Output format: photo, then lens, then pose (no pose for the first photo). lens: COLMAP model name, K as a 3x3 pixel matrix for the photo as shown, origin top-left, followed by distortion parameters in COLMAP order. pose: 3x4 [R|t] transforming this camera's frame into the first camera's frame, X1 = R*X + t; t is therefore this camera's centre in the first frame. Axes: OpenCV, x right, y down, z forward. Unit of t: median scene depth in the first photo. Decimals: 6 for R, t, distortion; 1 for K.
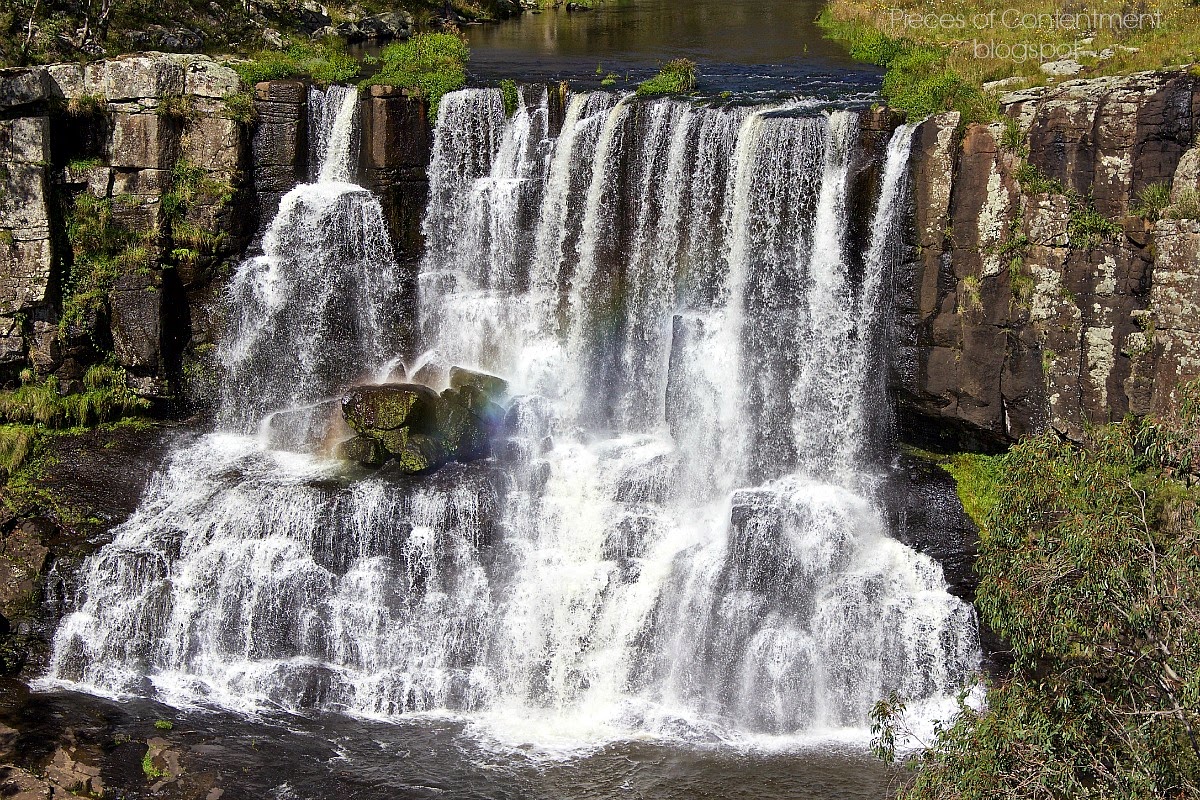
lens RADIAL K [[1187.6, 0, 599.9], [0, 1187.6, 400.2], [0, 0, 1]] dist [-0.004992, 0.000000]
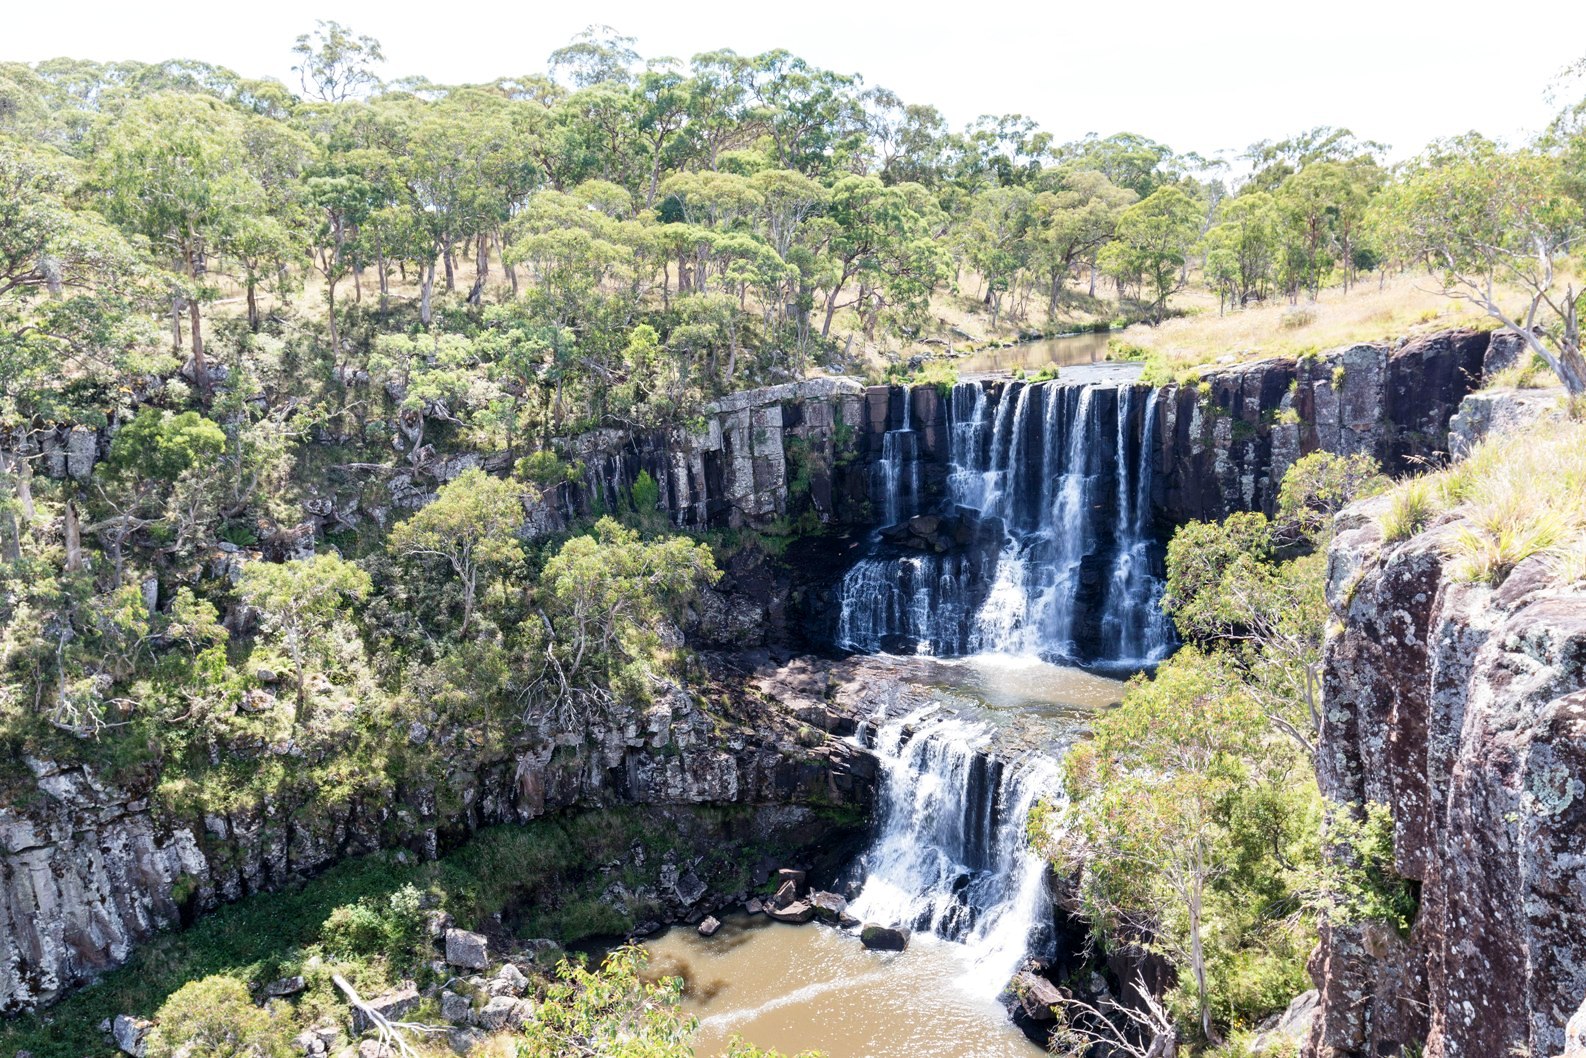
lens RADIAL K [[1569.5, 0, 793.6], [0, 1569.5, 526.5], [0, 0, 1]] dist [-0.004992, 0.000000]
pose [[0.991345, -0.034869, -0.126568, -0.050286], [0.035035, 0.999386, -0.000914, 0.006688], [0.126522, -0.003528, 0.991957, -2.009456]]
